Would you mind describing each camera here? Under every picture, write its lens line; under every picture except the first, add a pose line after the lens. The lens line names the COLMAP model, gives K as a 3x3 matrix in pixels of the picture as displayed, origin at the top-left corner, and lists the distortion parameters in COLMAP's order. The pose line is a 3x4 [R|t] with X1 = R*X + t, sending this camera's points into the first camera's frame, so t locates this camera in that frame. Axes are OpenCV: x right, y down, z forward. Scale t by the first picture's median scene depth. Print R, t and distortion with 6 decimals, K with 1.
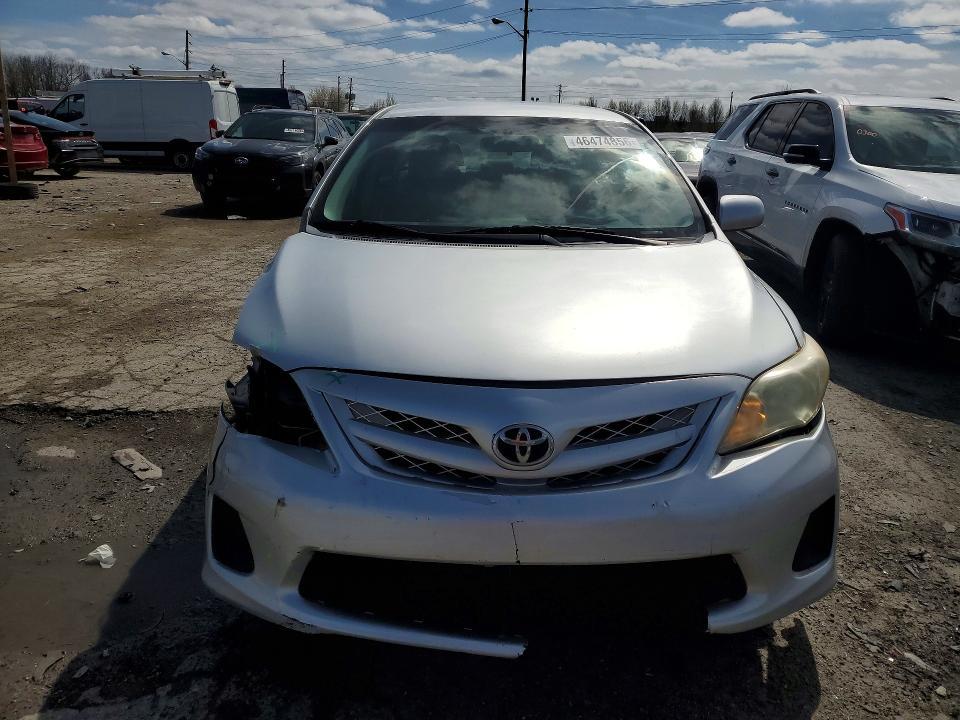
lens RADIAL K [[814.4, 0, 480.0], [0, 814.4, 360.0], [0, 0, 1]] dist [-0.001129, 0.051675]
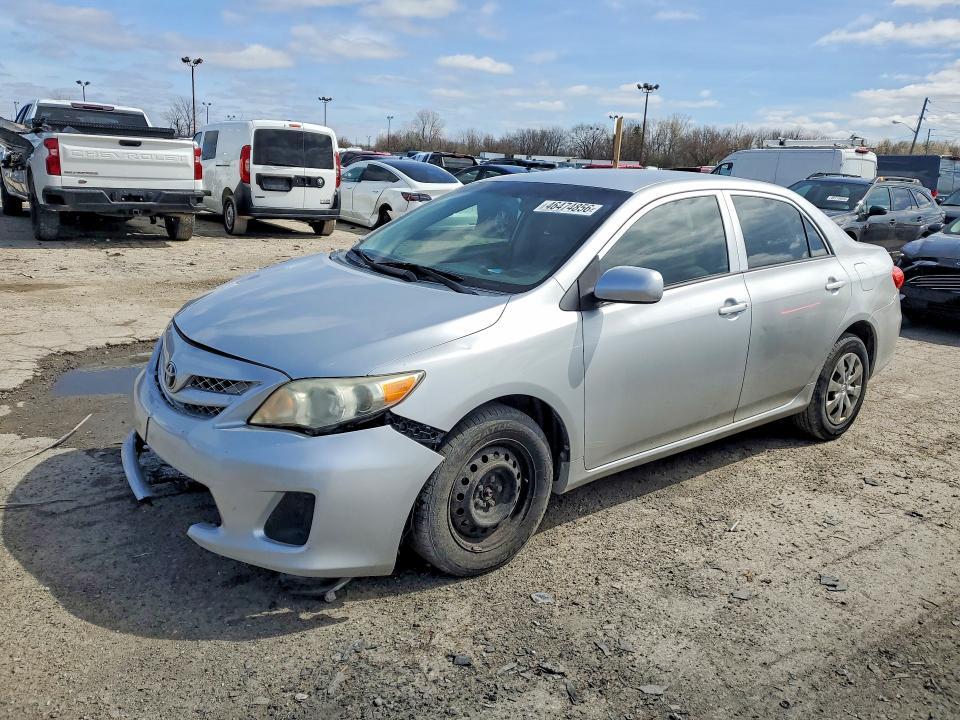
lens RADIAL K [[814.4, 0, 480.0], [0, 814.4, 360.0], [0, 0, 1]] dist [-0.001129, 0.051675]
pose [[0.561707, 0.201227, -0.802492, 0.358425], [-0.263076, 0.963069, 0.057352, -0.036906], [0.784396, 0.178901, 0.593900, 0.112922]]
